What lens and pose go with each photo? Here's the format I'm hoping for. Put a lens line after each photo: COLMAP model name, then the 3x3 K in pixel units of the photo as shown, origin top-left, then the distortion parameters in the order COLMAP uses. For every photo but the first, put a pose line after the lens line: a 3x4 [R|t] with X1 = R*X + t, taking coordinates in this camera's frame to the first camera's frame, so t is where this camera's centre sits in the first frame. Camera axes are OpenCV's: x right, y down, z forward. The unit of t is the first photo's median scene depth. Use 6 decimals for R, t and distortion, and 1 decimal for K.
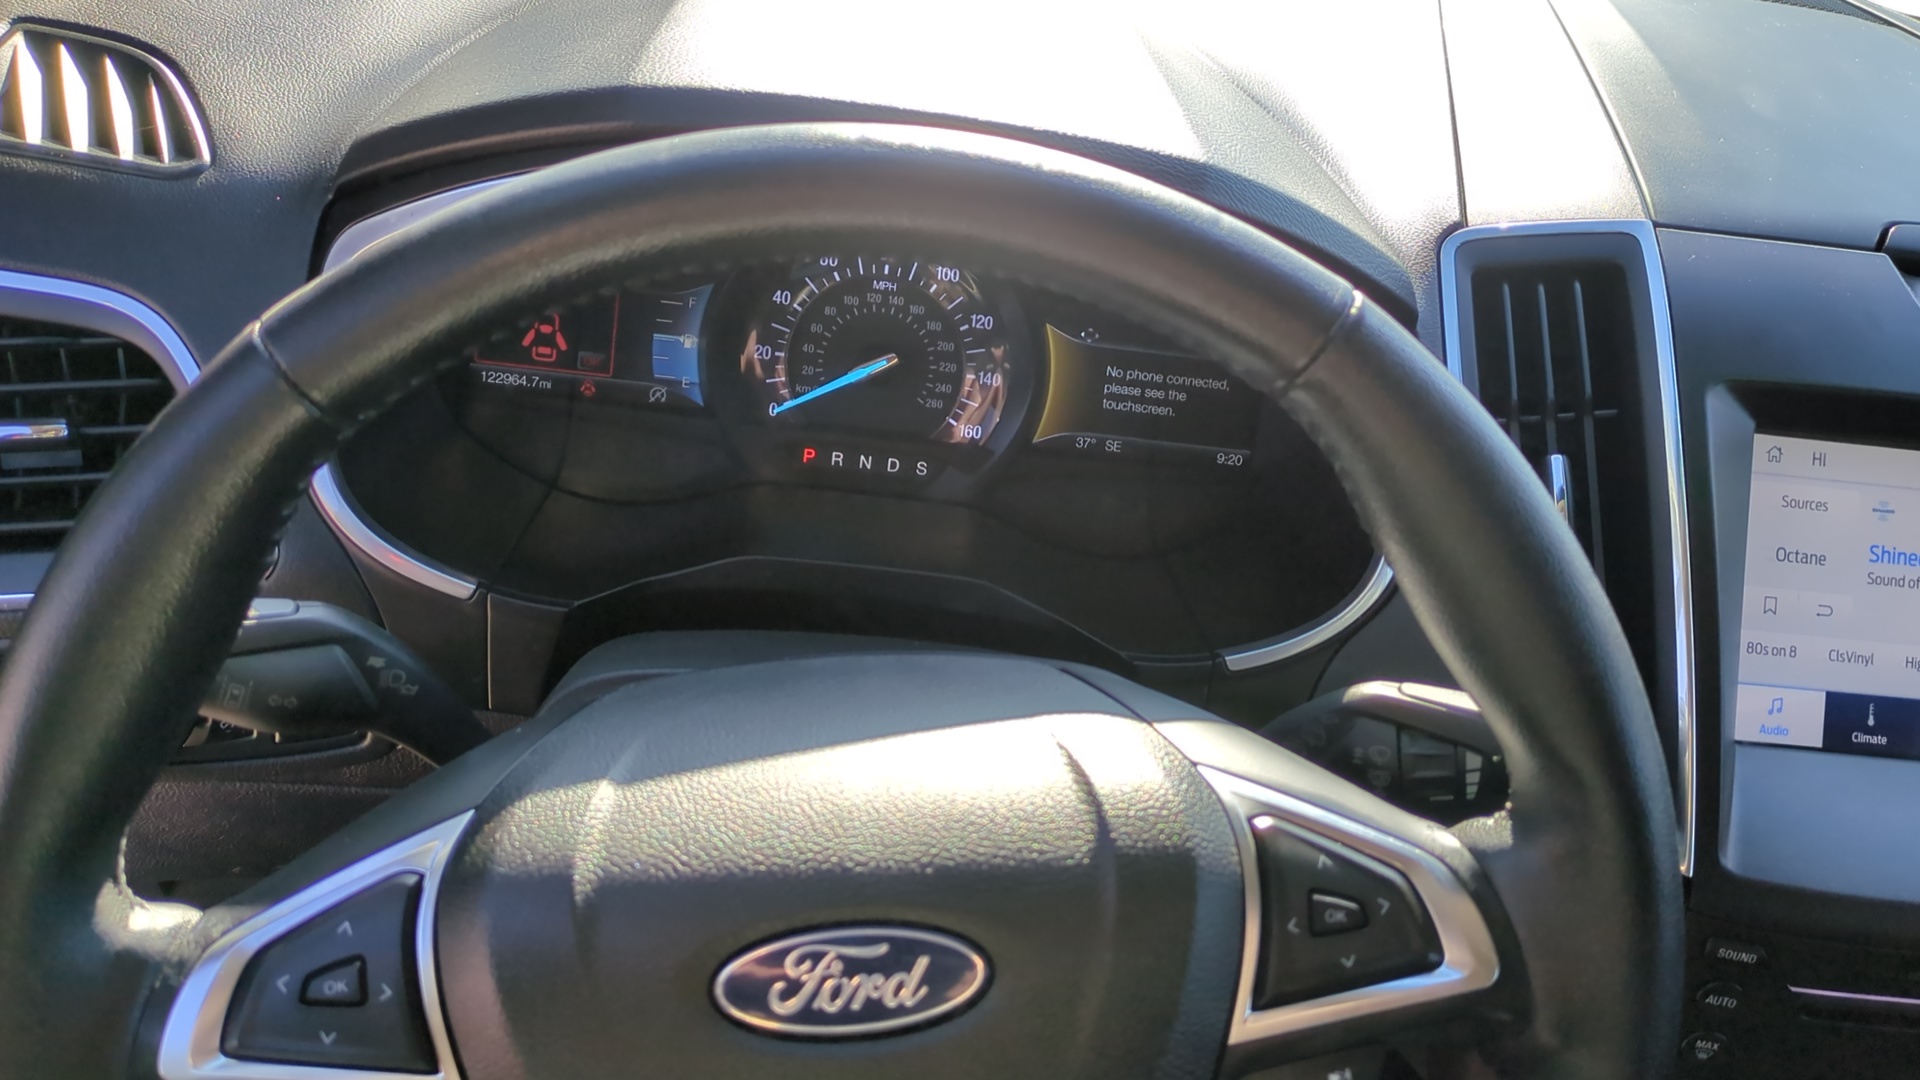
lens RADIAL K [[1657.9, 0, 954.6], [0, 1657.9, 542.2], [0, 0, 1]] dist [0.056996, -0.071866]
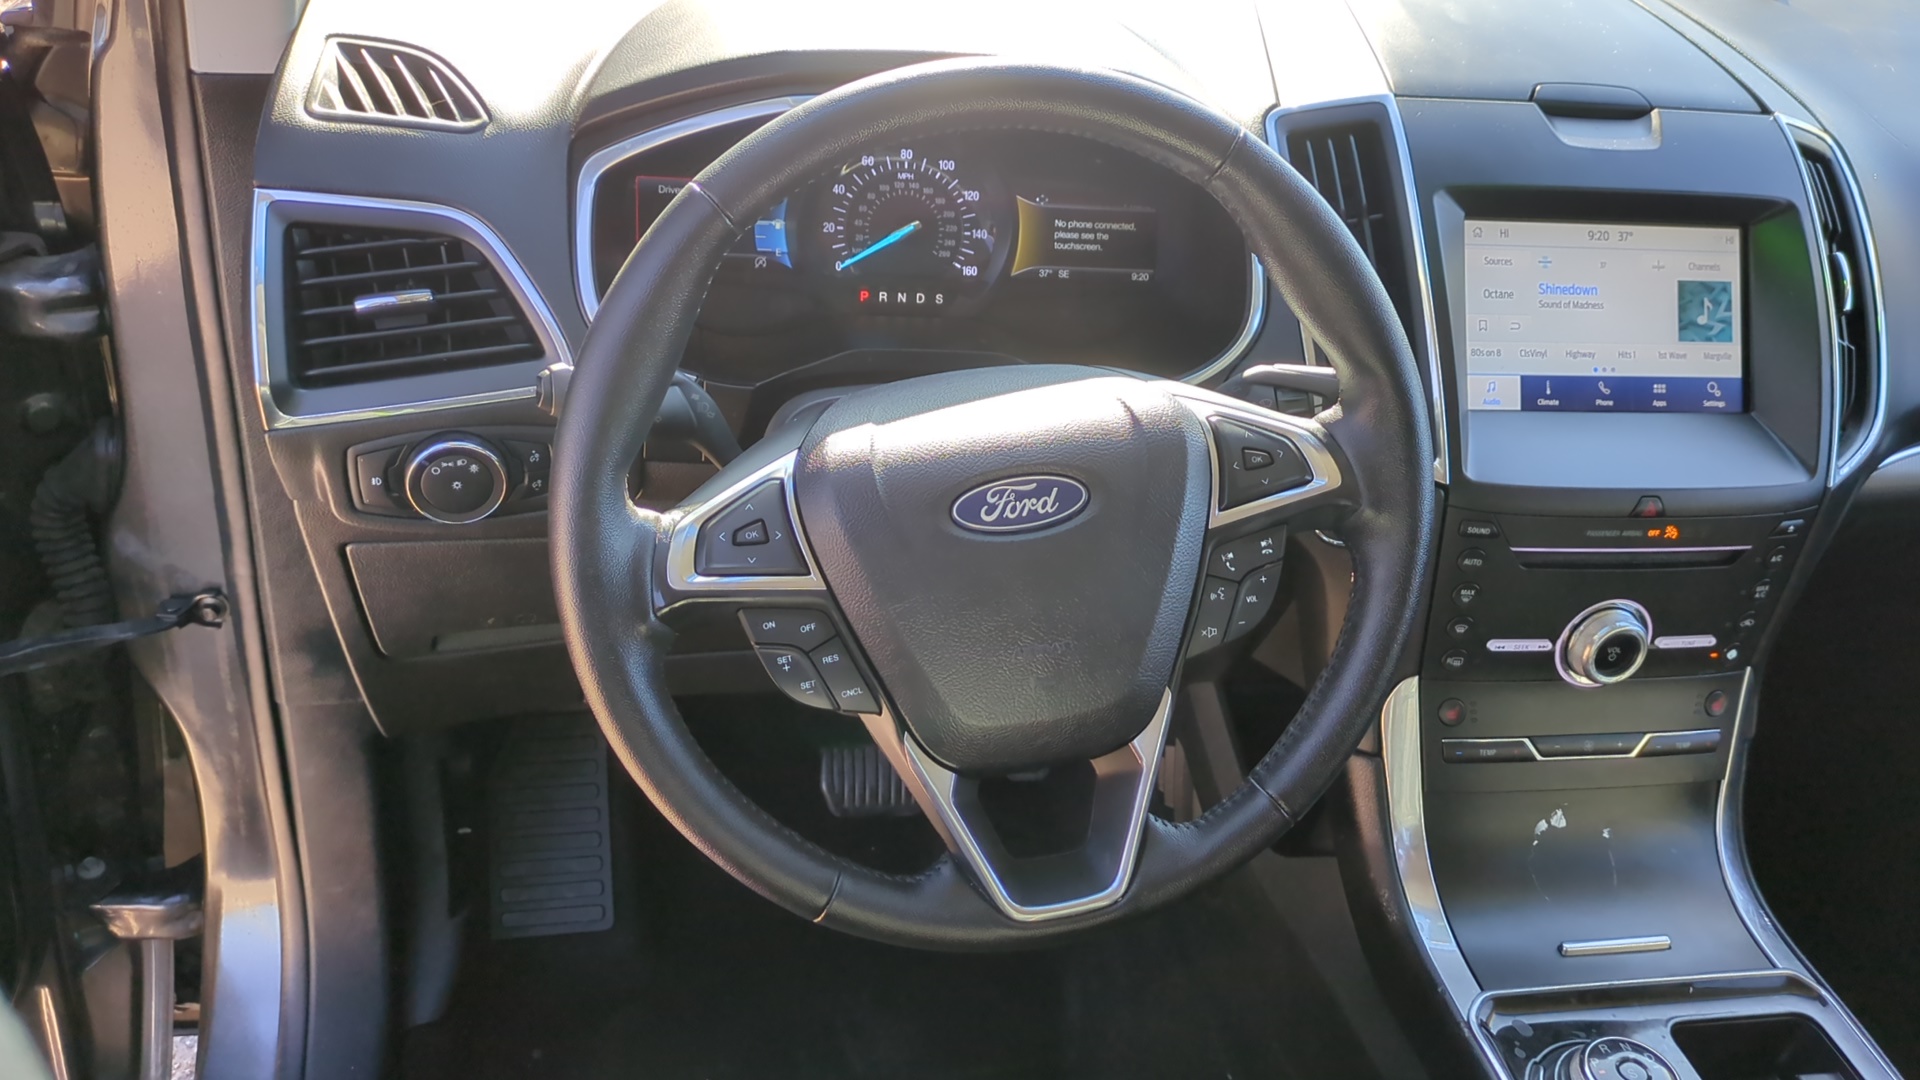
lens RADIAL K [[1657.9, 0, 963.4], [0, 1657.9, 550.4], [0, 0, 1]] dist [0.056996, -0.071866]
pose [[0.989041, -0.101421, 0.107297, -0.206372], [0.098198, 0.994554, 0.034915, 0.148014], [-0.110253, -0.023996, 0.993614, -0.554866]]
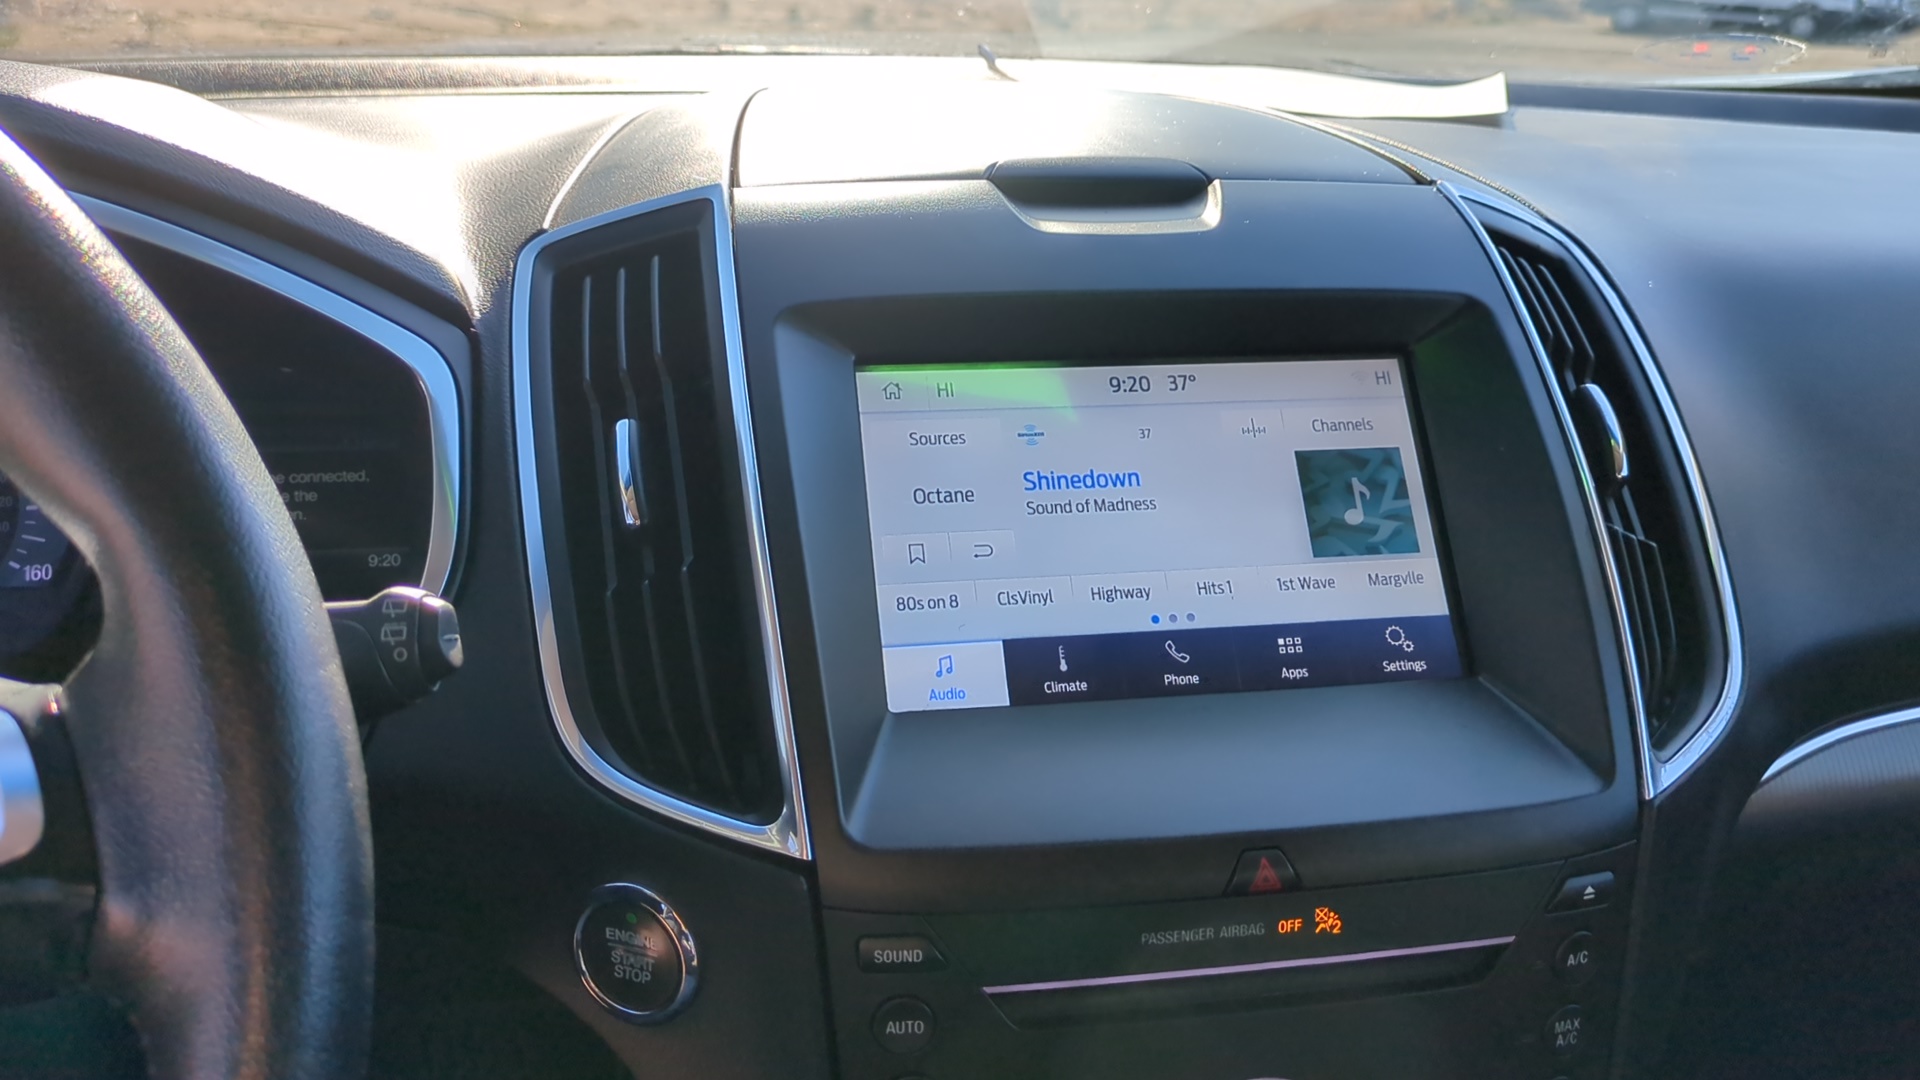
lens RADIAL K [[1657.9, 0, 972.3], [0, 1657.9, 542.9], [0, 0, 1]] dist [0.056996, -0.071866]
pose [[0.978117, -0.165674, 0.125852, 0.407921], [0.194126, 0.944342, -0.265583, 0.260037], [-0.074847, 0.284203, 0.955838, 0.191325]]
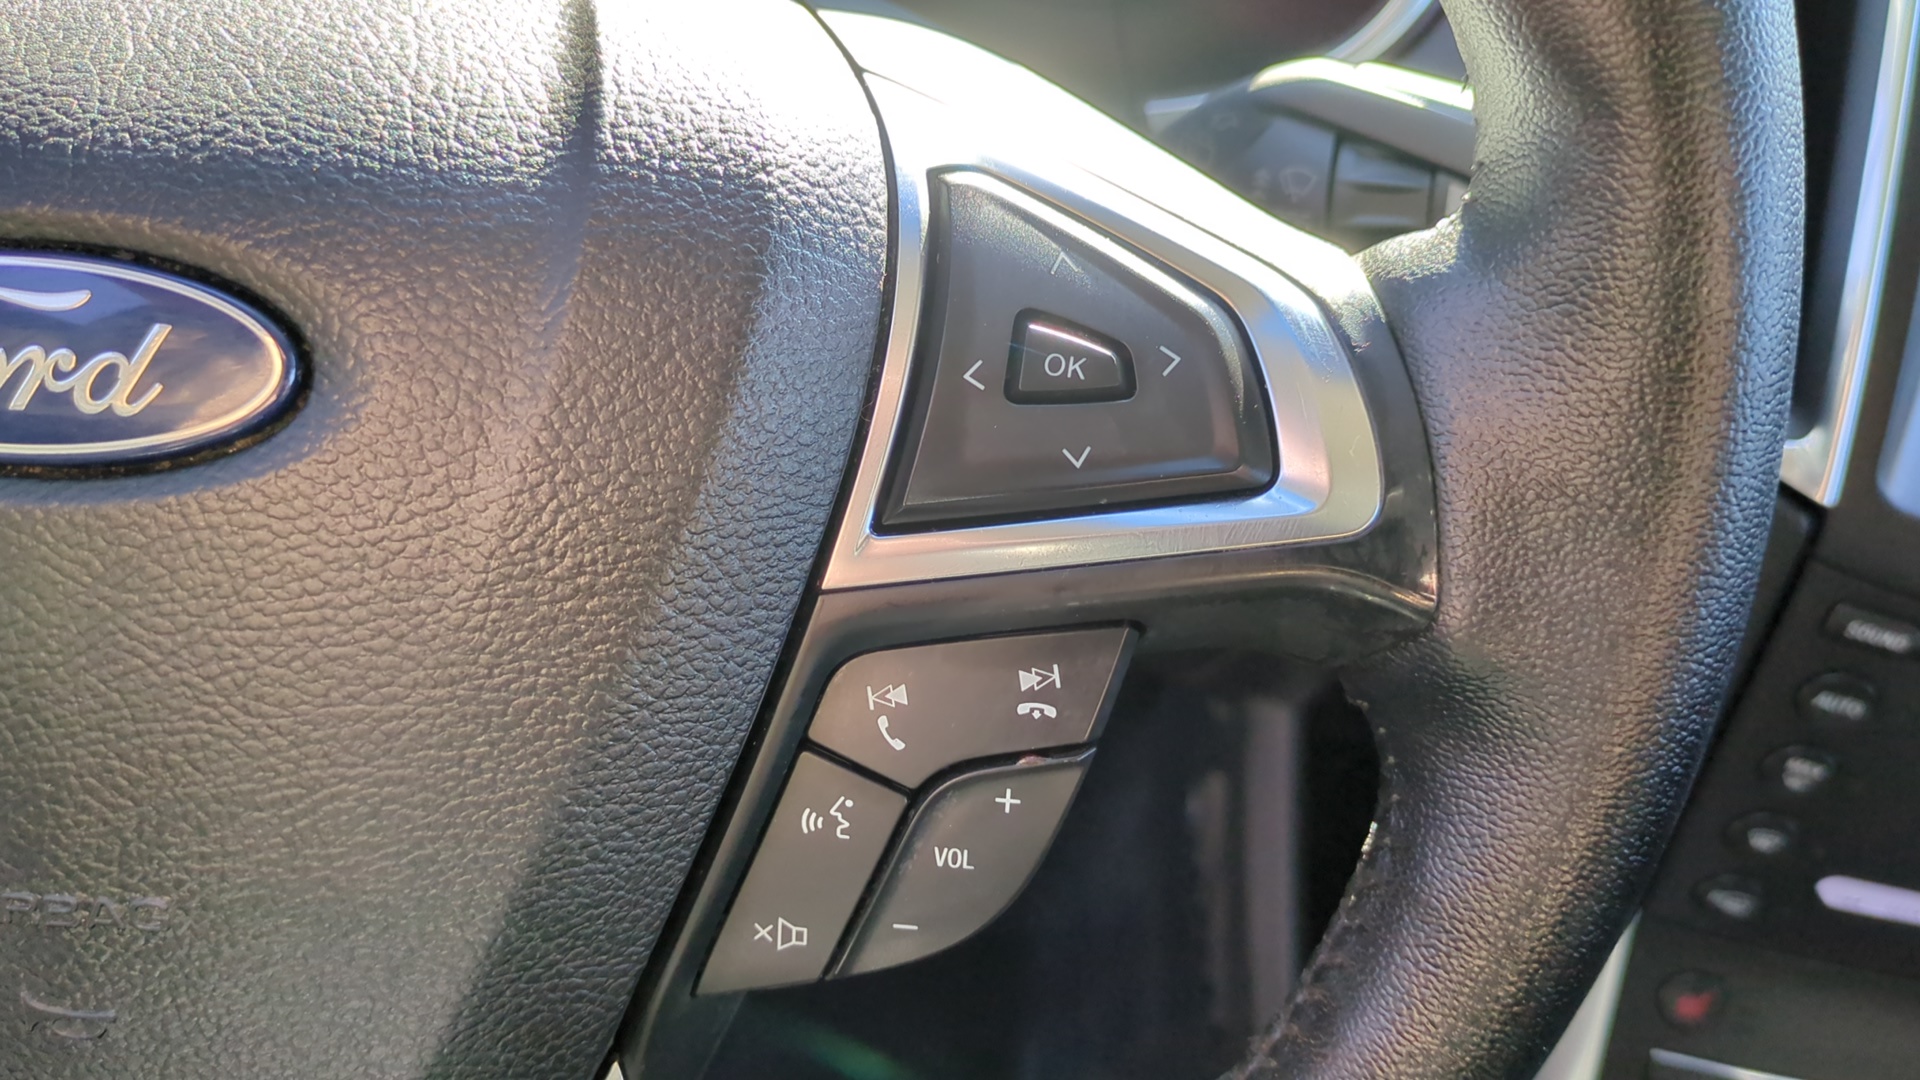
lens RADIAL K [[1657.9, 0, 953.8], [0, 1657.9, 547.7], [0, 0, 1]] dist [0.056996, -0.071866]
pose [[0.990290, 0.110519, -0.084326, 0.157598], [-0.093761, 0.978853, 0.181811, 0.122976], [0.102636, -0.172139, 0.979711, 0.324030]]
